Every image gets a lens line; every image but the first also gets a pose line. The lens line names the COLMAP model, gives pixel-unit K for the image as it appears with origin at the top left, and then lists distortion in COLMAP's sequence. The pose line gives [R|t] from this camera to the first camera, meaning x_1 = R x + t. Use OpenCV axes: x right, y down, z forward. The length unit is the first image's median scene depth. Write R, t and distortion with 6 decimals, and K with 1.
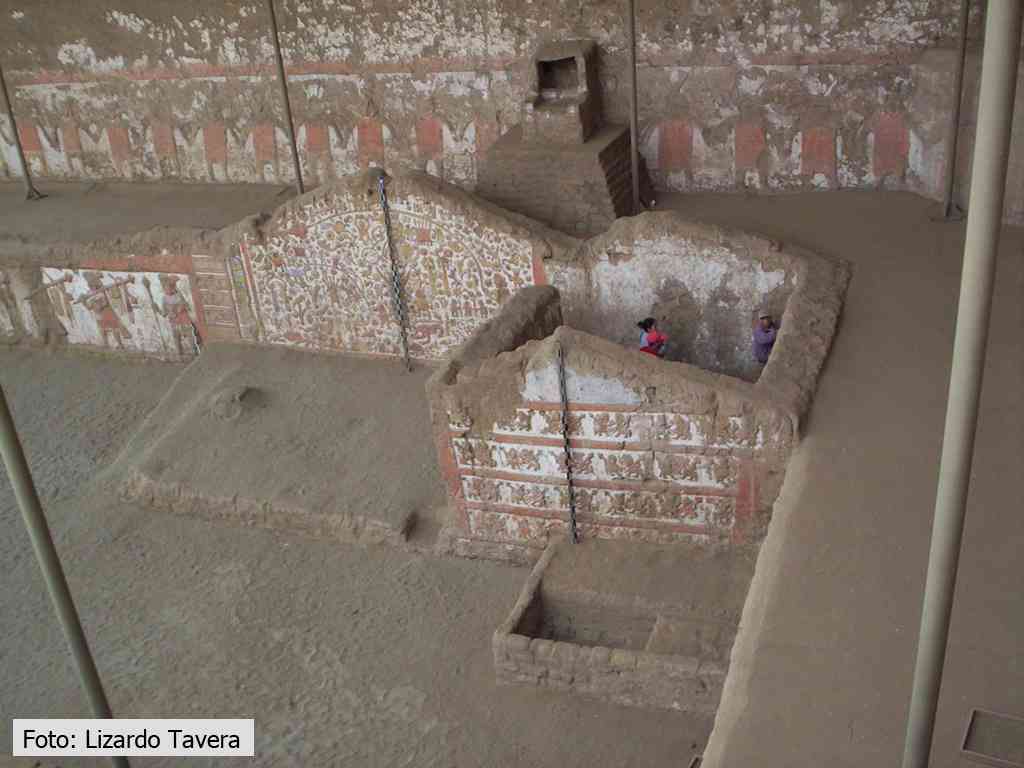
lens RADIAL K [[1139.4, 0, 514.2], [0, 1139.4, 385.9], [0, 0, 1]] dist [-0.080044, 0.000000]
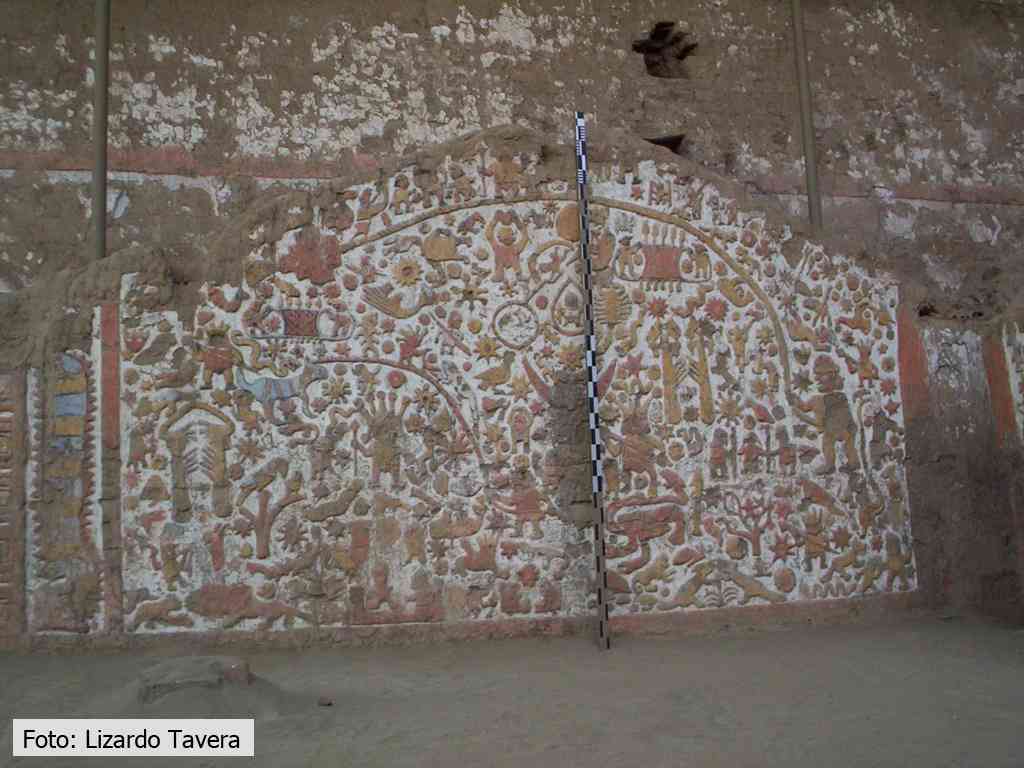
lens RADIAL K [[1139.4, 0, 509.7], [0, 1139.4, 381.7], [0, 0, 1]] dist [-0.080044, 0.000000]
pose [[0.812568, 0.132102, 0.567699, -0.336975], [0.245199, 0.806129, -0.538548, 0.107465], [-0.528782, 0.576806, 0.622643, 0.748415]]
